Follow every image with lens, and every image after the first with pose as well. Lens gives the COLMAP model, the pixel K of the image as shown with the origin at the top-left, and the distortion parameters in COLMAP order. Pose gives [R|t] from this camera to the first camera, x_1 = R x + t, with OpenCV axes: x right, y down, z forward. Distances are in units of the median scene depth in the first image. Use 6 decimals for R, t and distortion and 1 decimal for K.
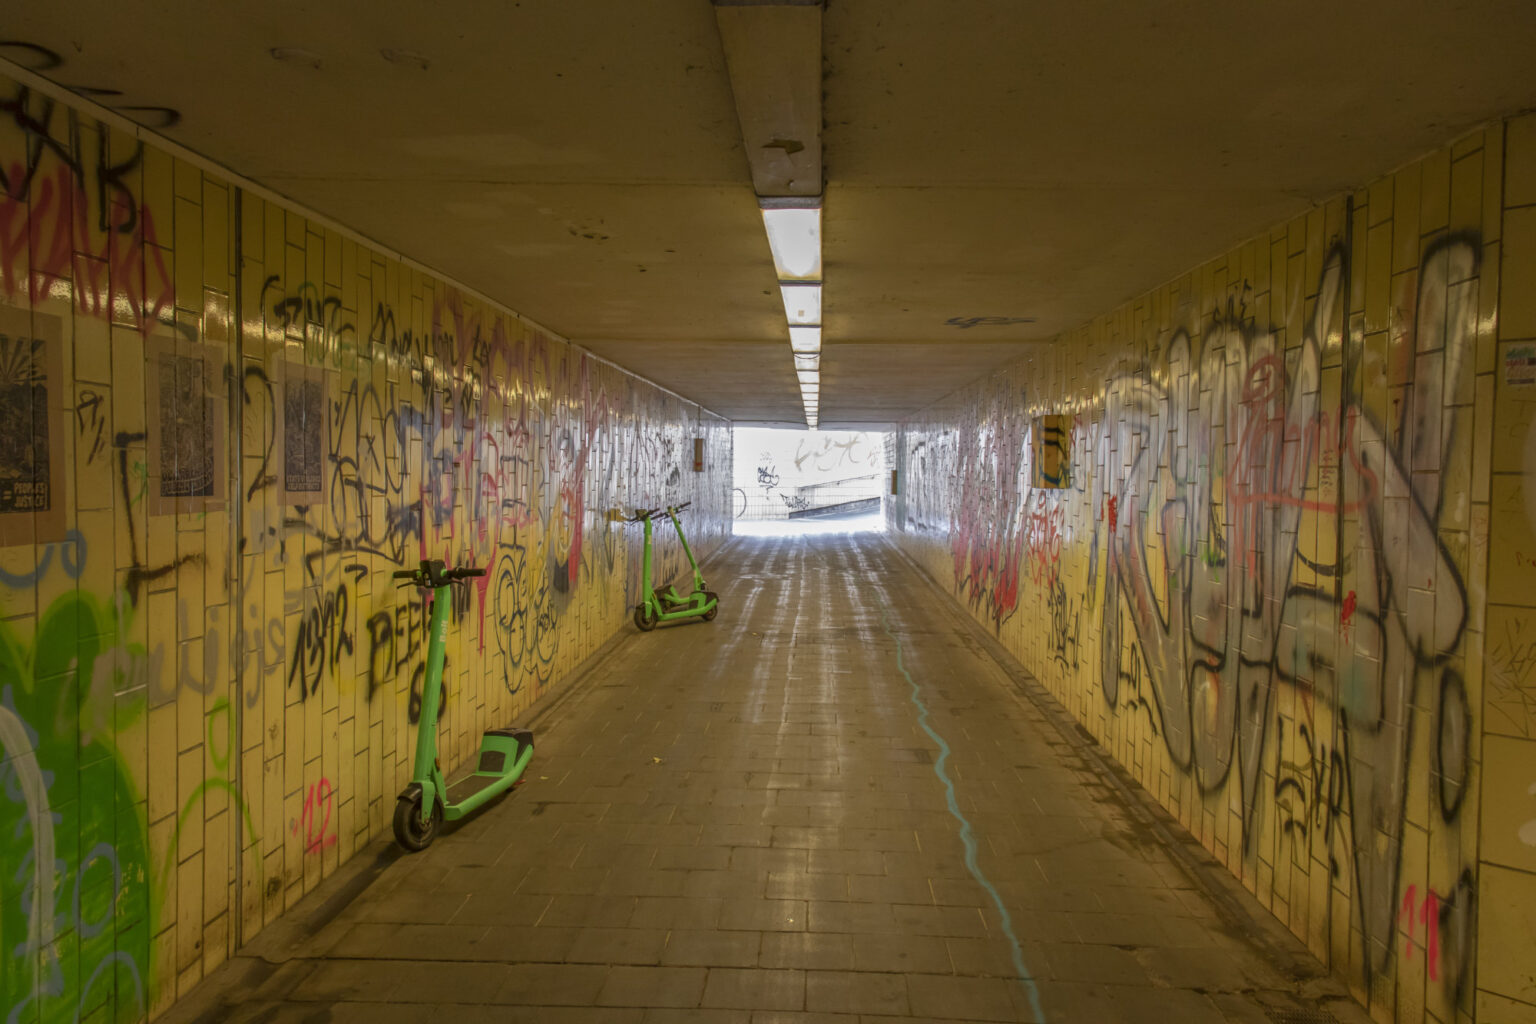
lens RADIAL K [[1256.1, 0, 765.0], [0, 1256.1, 514.3], [0, 0, 1]] dist [0.009516, 0.011627]
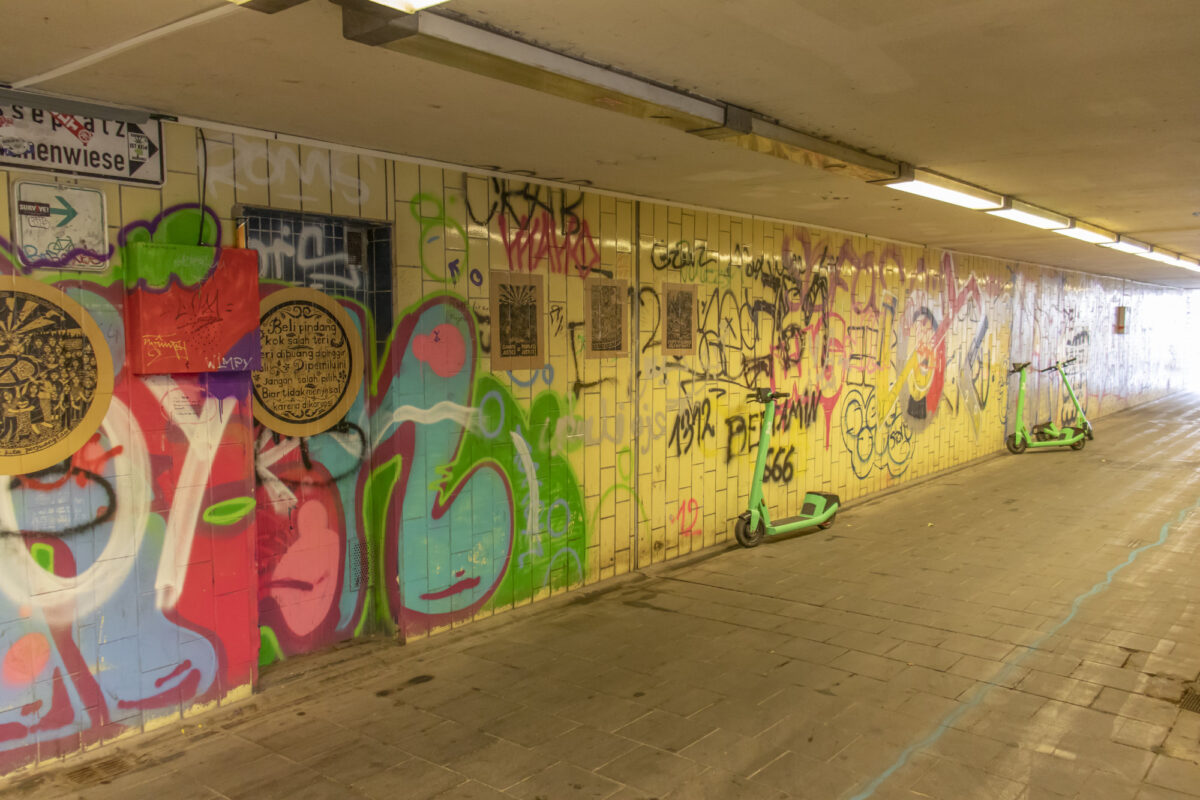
lens RADIAL K [[981.3, 0, 599.1], [0, 981.3, 401.2], [0, 0, 1]] dist [0.009516, 0.011627]
pose [[0.813838, 0.030829, -0.580273, 0.416841], [-0.011726, 0.999260, 0.036644, 0.009075], [0.580973, -0.023018, 0.813597, -0.309891]]
